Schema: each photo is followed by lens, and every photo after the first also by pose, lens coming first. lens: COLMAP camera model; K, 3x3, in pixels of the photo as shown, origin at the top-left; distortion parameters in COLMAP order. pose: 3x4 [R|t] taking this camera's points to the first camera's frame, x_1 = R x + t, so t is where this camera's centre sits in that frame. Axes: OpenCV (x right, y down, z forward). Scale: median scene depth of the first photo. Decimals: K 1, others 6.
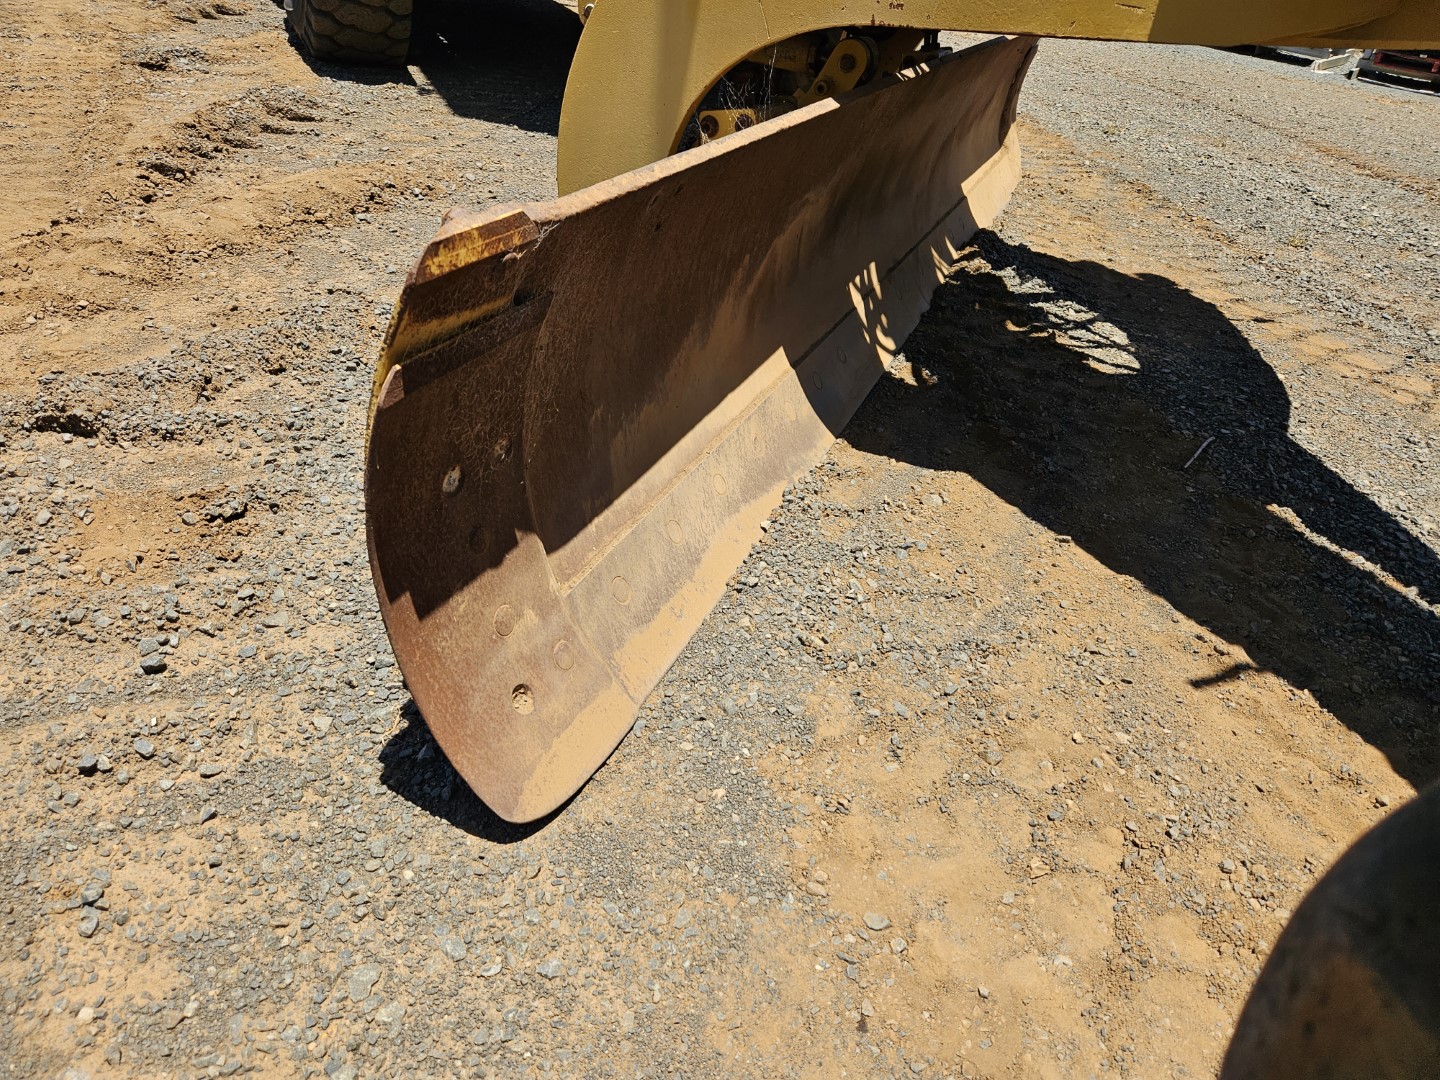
lens RADIAL K [[965.8, 0, 712.9], [0, 965.8, 530.8], [0, 0, 1]] dist [0.075477, -0.061657]
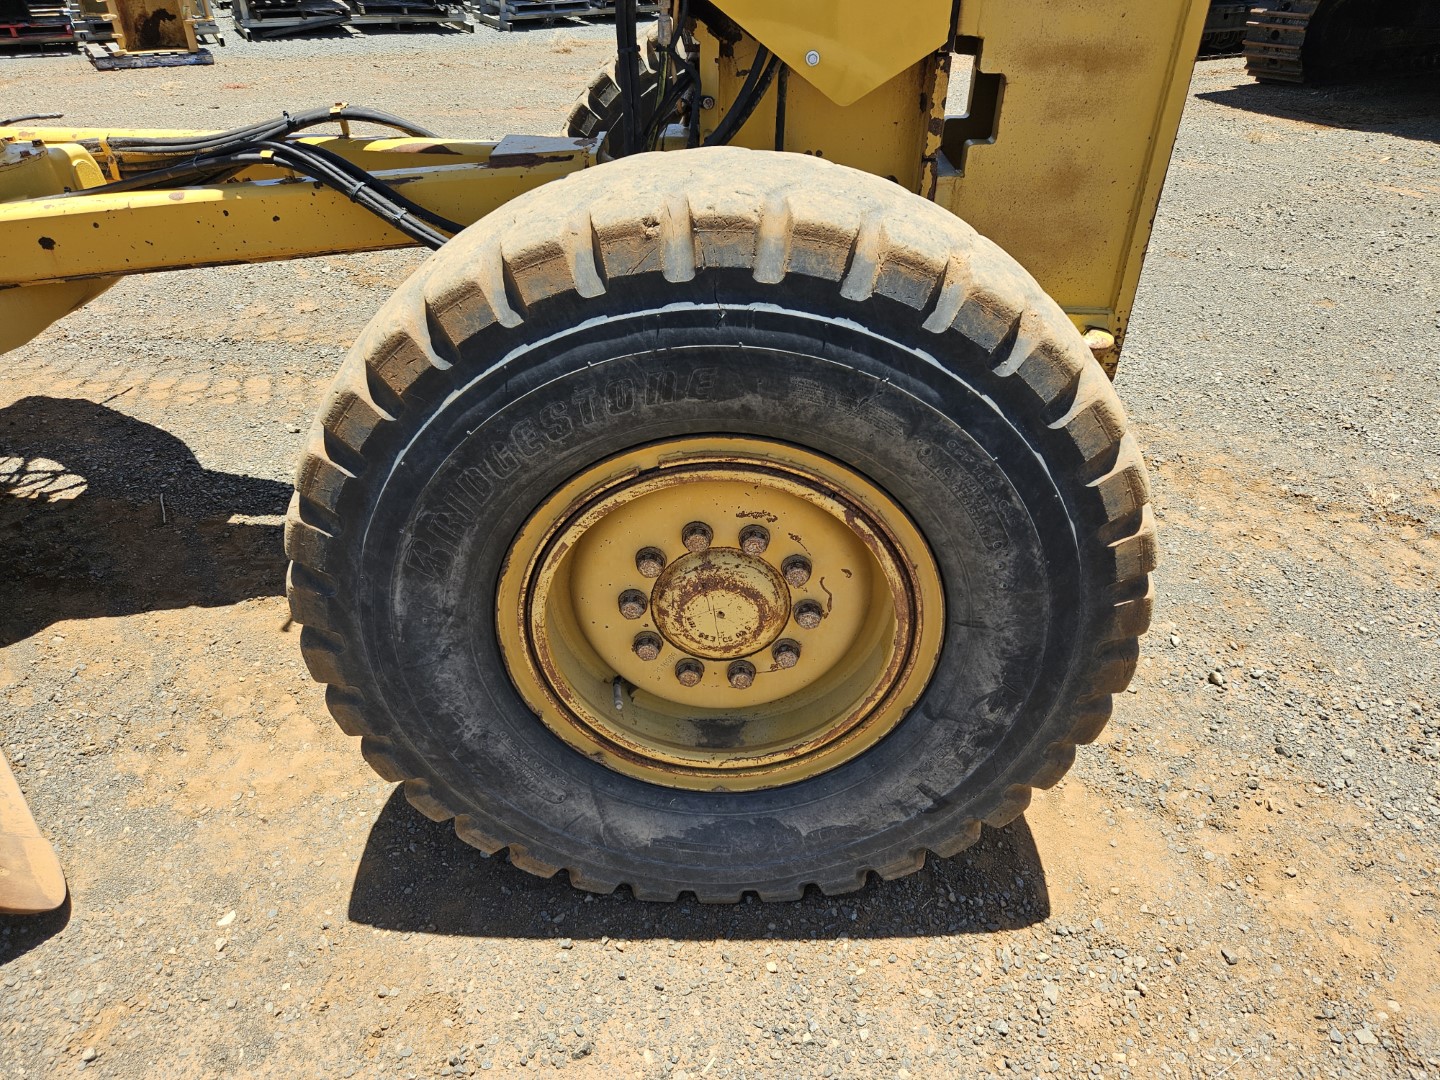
lens RADIAL K [[965.8, 0, 712.9], [0, 965.8, 530.8], [0, 0, 1]] dist [0.075477, -0.061657]
pose [[0.391229, -0.597323, 0.700103, -0.273934], [0.540320, 0.764907, 0.350674, -0.118155], [-0.744979, 0.241086, 0.622000, -0.602844]]
